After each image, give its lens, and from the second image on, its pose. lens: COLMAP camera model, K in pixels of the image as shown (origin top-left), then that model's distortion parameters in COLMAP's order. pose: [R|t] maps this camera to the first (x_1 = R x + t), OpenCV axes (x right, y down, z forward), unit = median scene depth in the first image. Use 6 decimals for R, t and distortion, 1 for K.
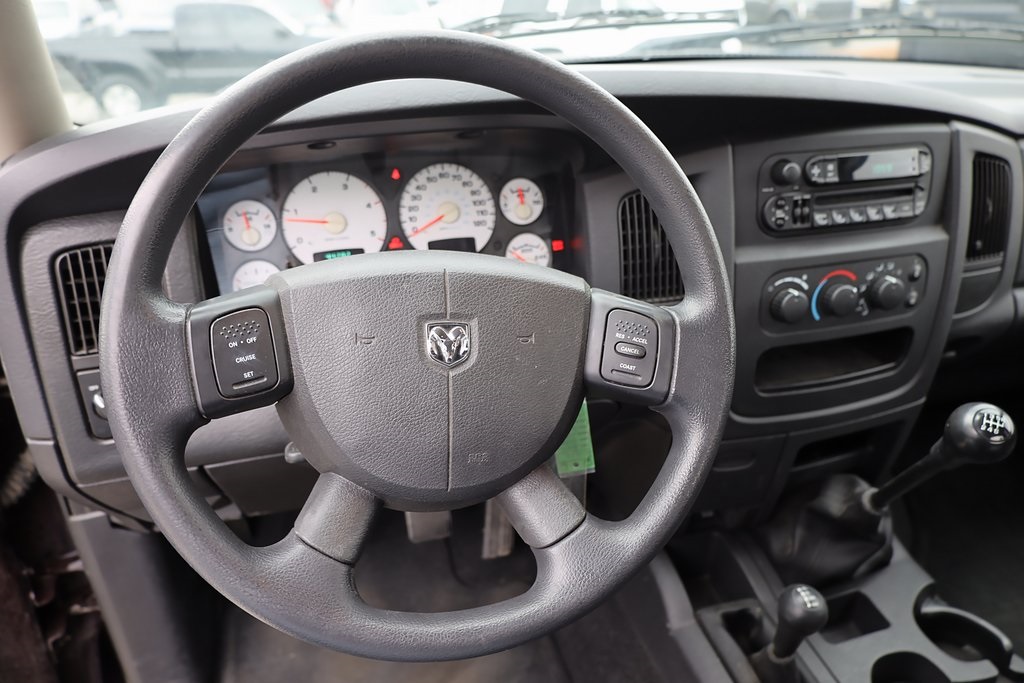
lens RADIAL K [[692.1, 0, 520.3], [0, 692.1, 345.5], [0, 0, 1]] dist [0.001535, 0.000795]
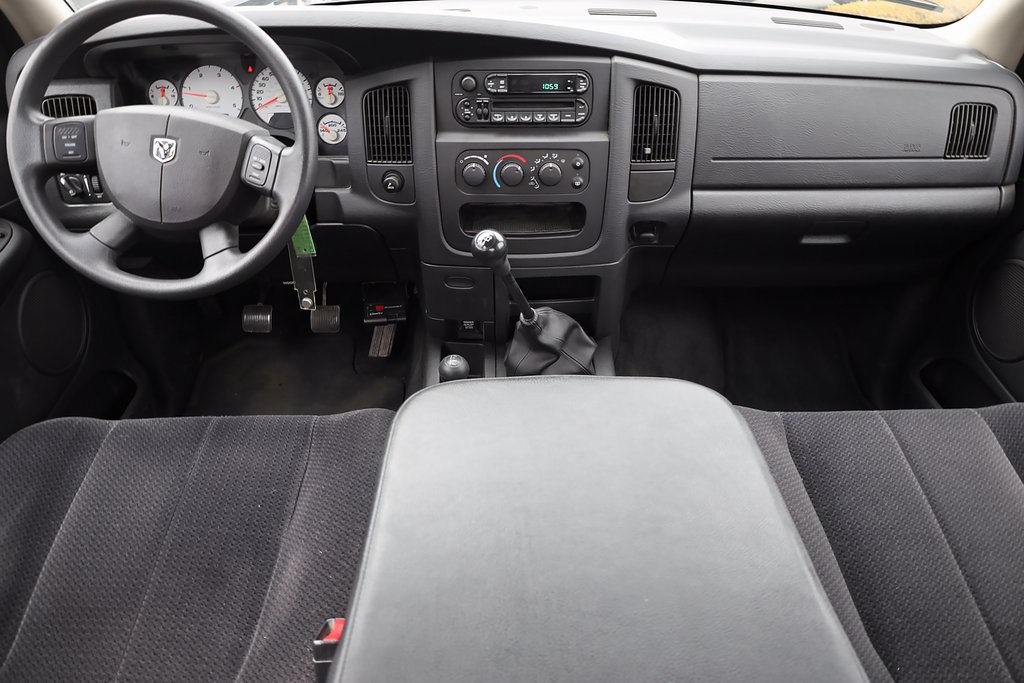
lens RADIAL K [[688.6, 0, 513.6], [0, 688.6, 344.1], [0, 0, 1]] dist [-0.022824, 0.002561]
pose [[0.963696, 0.152569, -0.219120, 0.862542], [-0.126665, 0.983674, 0.127833, 0.104333], [0.235046, -0.095437, 0.967287, -0.471750]]
